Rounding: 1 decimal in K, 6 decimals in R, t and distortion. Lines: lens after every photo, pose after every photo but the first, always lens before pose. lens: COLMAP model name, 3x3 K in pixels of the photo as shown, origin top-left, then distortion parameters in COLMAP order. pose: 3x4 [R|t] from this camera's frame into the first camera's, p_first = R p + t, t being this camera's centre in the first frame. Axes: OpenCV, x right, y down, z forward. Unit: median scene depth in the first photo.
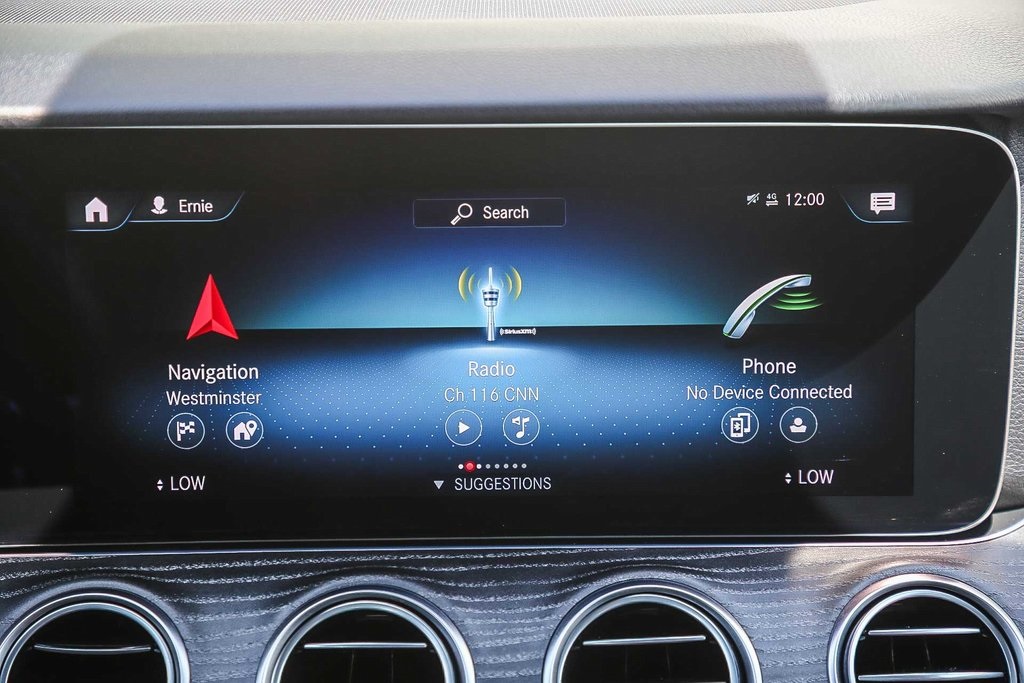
lens RADIAL K [[2957.3, 0, 509.9], [0, 2957.3, 335.5], [0, 0, 1]] dist [0.395936, 0.000000]
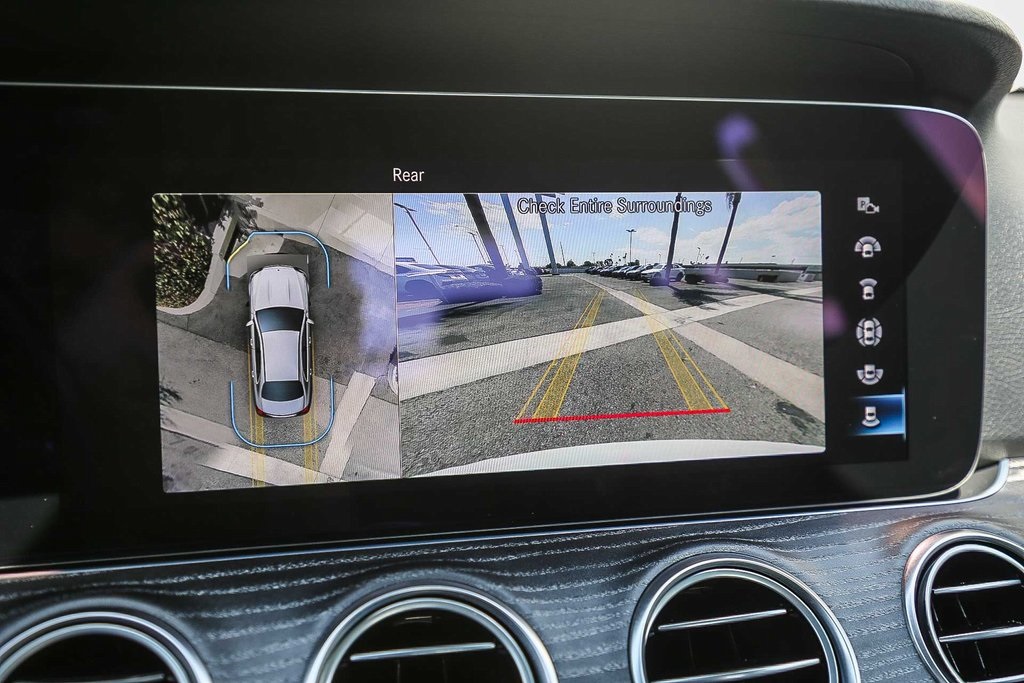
lens RADIAL K [[1146.1, 0, 517.3], [0, 1146.1, 339.0], [0, 0, 1]] dist [0.019470, 0.000000]
pose [[0.966943, -0.017872, 0.254365, -0.104480], [0.057367, 0.987215, -0.148711, 0.065376], [-0.248456, 0.158387, 0.955606, 0.655715]]
